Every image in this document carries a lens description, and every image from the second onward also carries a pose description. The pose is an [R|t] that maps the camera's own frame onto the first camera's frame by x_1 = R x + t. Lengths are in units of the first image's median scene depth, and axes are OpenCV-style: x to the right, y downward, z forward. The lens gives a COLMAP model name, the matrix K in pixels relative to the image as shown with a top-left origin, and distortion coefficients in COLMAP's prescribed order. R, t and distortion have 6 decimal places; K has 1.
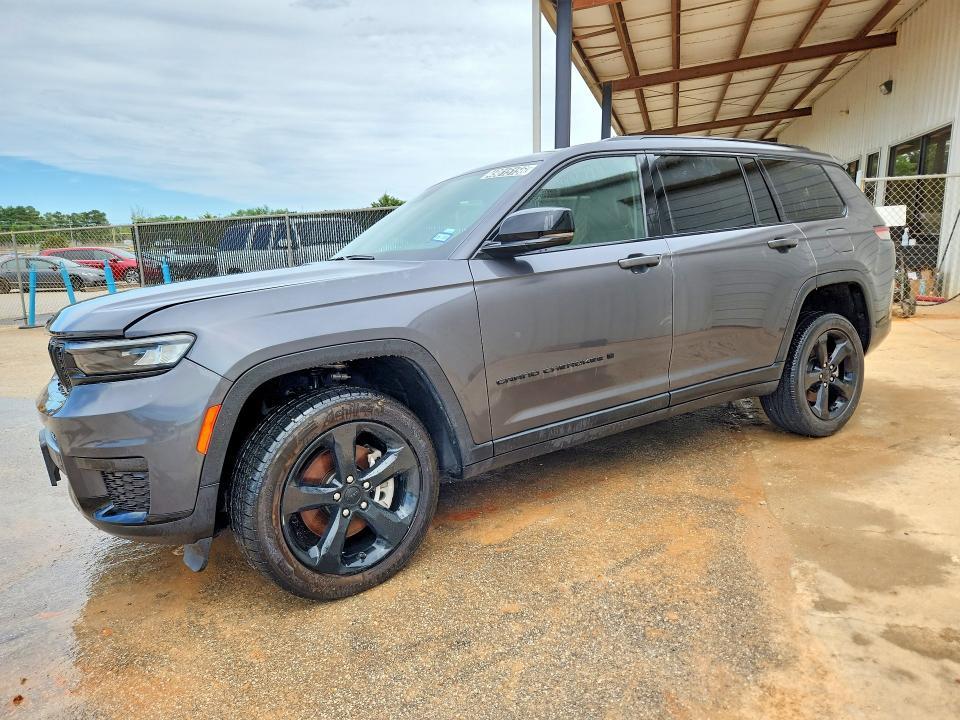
lens RADIAL K [[654.3, 0, 480.0], [0, 654.3, 360.0], [0, 0, 1]] dist [0.029863, -0.002618]
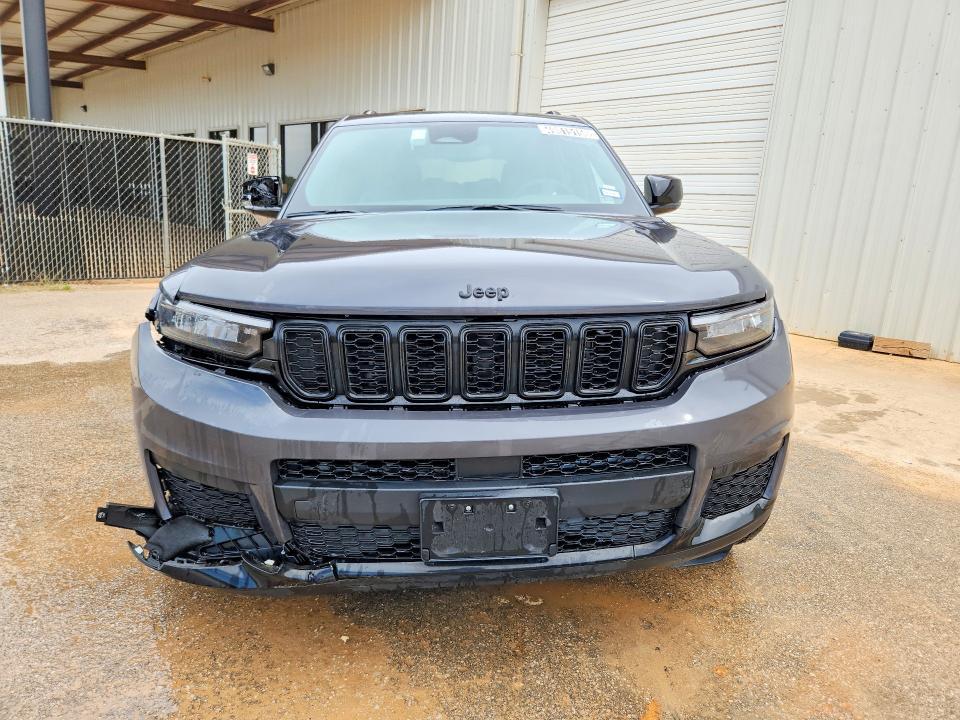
lens RADIAL K [[654.3, 0, 480.0], [0, 654.3, 360.0], [0, 0, 1]] dist [0.029863, -0.002618]
pose [[0.490382, -0.142306, 0.859810, -0.246590], [0.093954, 0.989461, 0.110179, -0.014301], [-0.866428, 0.026752, 0.498584, 0.154796]]
